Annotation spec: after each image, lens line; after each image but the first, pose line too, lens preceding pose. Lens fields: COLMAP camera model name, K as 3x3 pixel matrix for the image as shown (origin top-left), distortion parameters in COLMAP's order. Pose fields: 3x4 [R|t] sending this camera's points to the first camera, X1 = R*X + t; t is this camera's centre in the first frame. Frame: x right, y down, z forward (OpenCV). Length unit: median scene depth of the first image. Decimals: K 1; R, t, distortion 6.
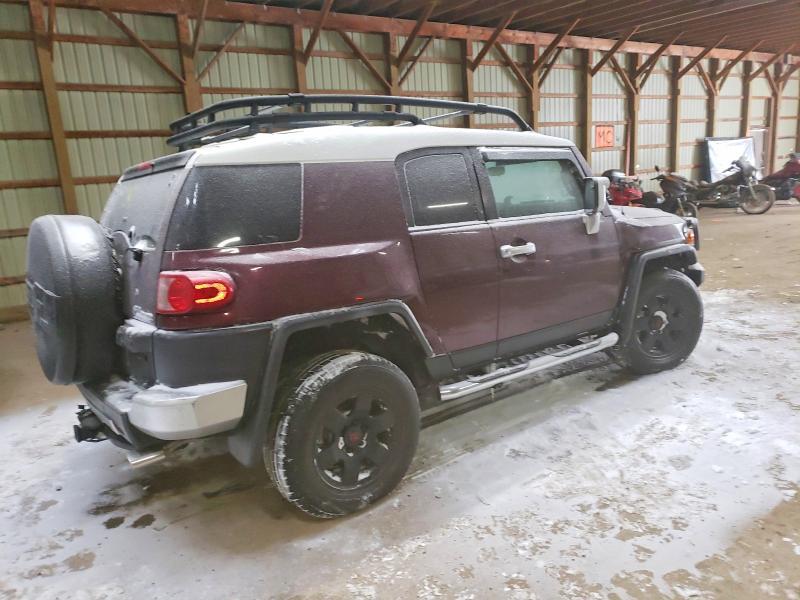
lens RADIAL K [[643.3, 0, 400.0], [0, 643.3, 300.0], [0, 0, 1]] dist [0.011613, 0.010313]
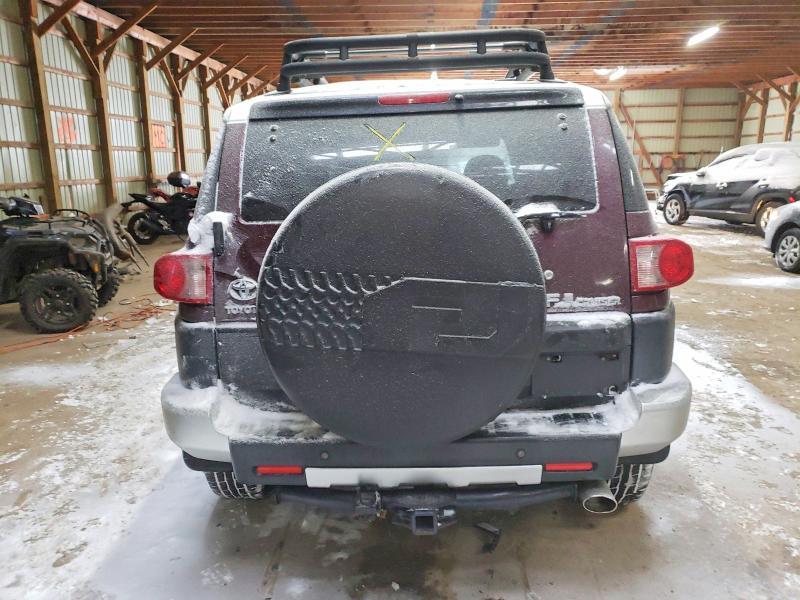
lens RADIAL K [[643.3, 0, 400.0], [0, 643.3, 300.0], [0, 0, 1]] dist [0.011613, 0.010313]
pose [[0.621035, -0.106283, 0.776543, -0.868287], [0.123592, 0.991648, 0.036882, -0.022607], [-0.773977, 0.073069, 0.628984, 0.558930]]
